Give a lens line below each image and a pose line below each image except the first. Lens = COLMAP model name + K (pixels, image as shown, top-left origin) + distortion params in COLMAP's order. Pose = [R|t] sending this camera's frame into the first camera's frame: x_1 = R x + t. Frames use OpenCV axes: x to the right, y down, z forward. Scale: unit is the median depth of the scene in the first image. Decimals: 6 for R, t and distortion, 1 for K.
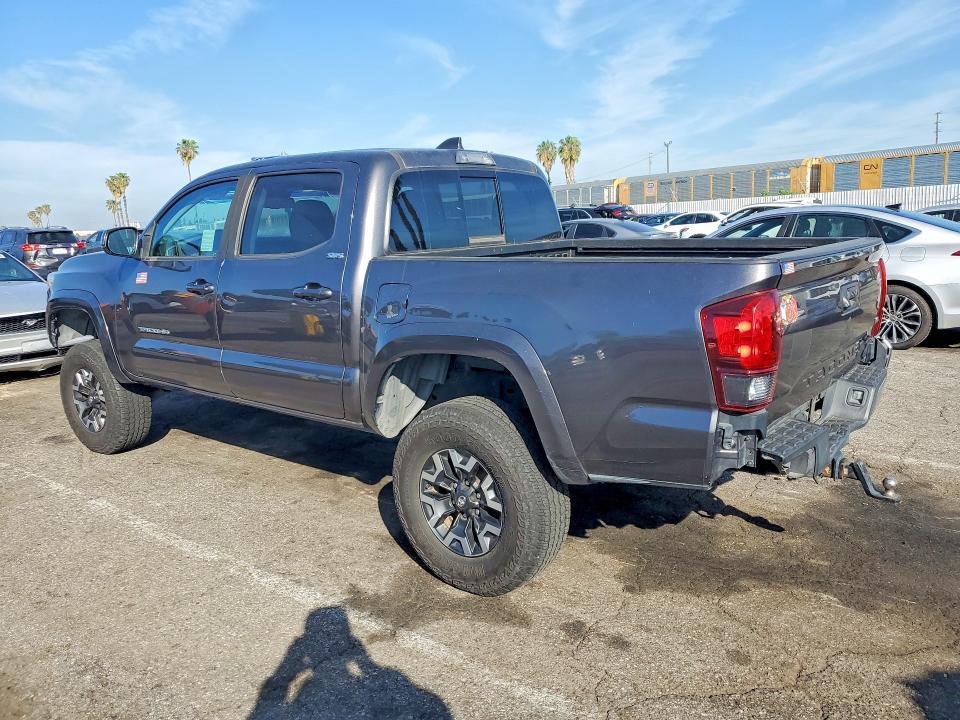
lens RADIAL K [[773.0, 0, 484.7], [0, 773.0, 356.6], [0, 0, 1]] dist [-0.029957, 0.047743]
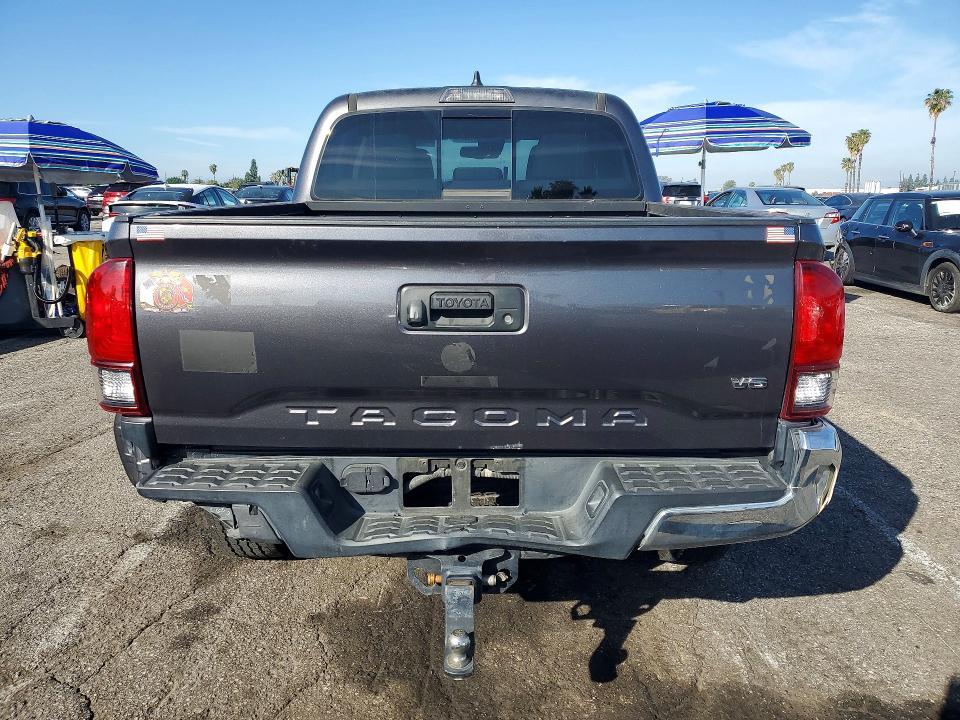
lens RADIAL K [[773.0, 0, 478.1], [0, 773.0, 365.7], [0, 0, 1]] dist [-0.029957, 0.047743]
pose [[0.587266, 0.210607, -0.781514, 0.161994], [-0.161830, 0.976610, 0.141576, -0.020010], [0.793051, 0.043329, 0.607612, 0.114307]]
